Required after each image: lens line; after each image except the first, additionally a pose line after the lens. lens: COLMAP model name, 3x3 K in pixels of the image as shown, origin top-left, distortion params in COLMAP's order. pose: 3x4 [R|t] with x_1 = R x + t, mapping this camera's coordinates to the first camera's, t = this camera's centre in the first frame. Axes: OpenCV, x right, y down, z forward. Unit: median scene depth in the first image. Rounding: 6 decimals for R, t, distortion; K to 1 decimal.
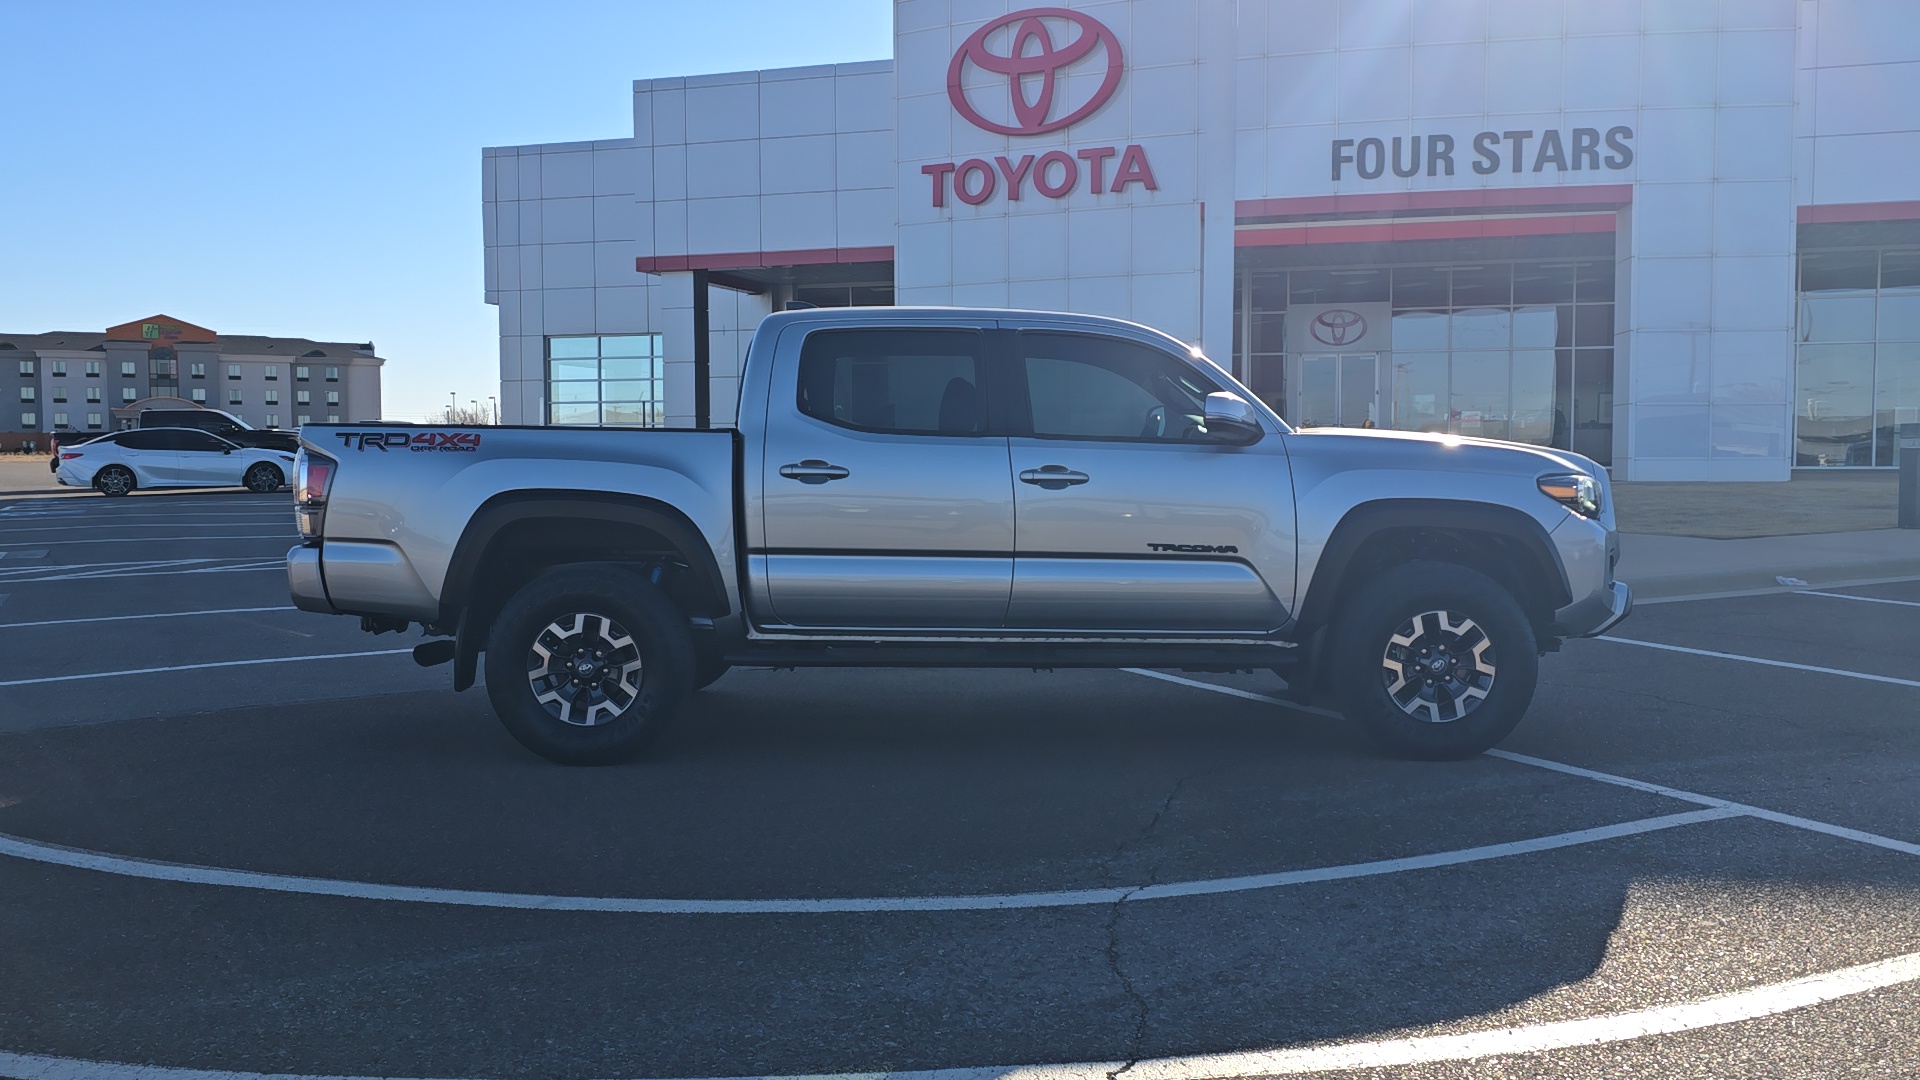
lens RADIAL K [[1592.2, 0, 968.3], [0, 1592.2, 530.4], [0, 0, 1]] dist [-0.001275, 0.008628]
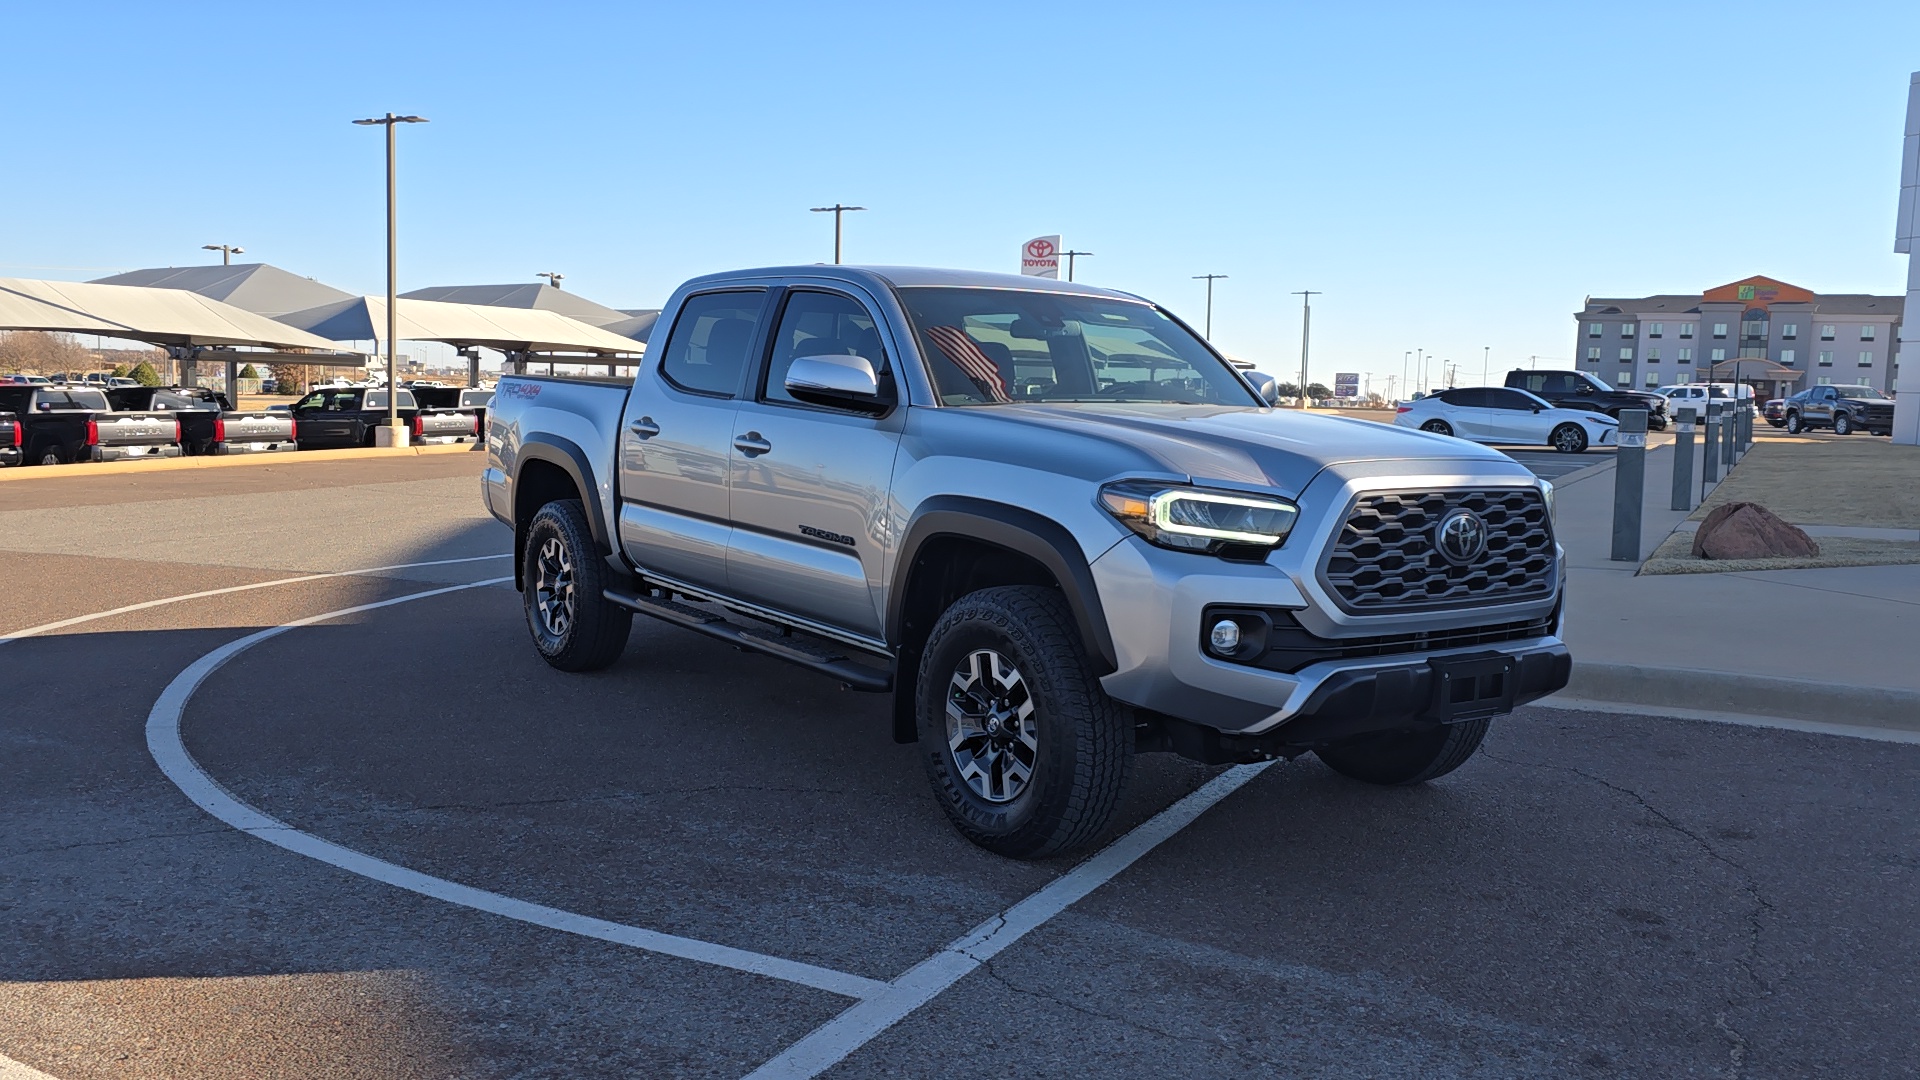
lens RADIAL K [[1592.2, 0, 968.3], [0, 1592.2, 530.4], [0, 0, 1]] dist [-0.001275, 0.008628]
pose [[0.578479, 0.095489, -0.810089, 0.882674], [-0.075928, 0.995116, 0.063080, -0.051752], [0.812156, 0.025018, 0.582904, 0.552542]]
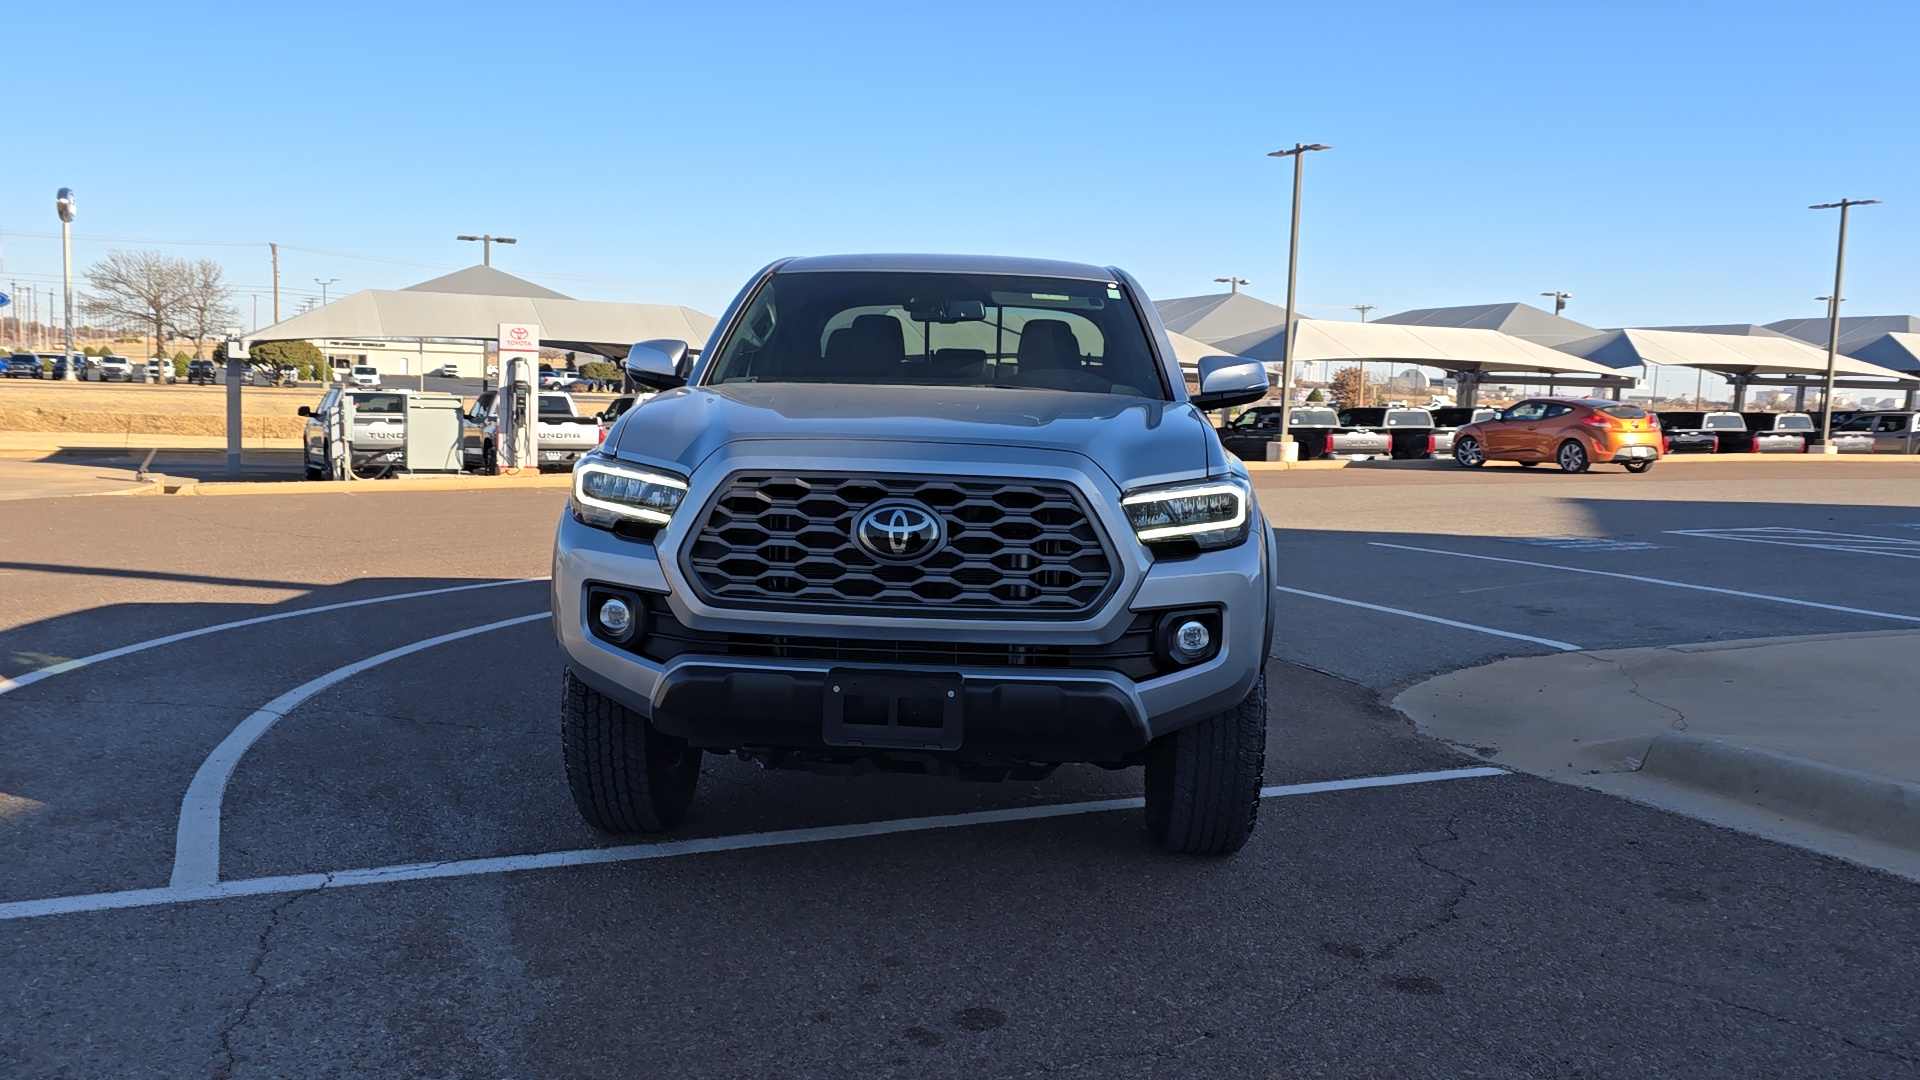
lens RADIAL K [[1592.2, 0, 968.3], [0, 1592.2, 530.4], [0, 0, 1]] dist [-0.001275, 0.008628]
pose [[-0.045039, 0.098864, -0.994081, 1.033566], [-0.086254, 0.990990, 0.102464, -0.085490], [0.995255, 0.090359, -0.036106, 1.192478]]
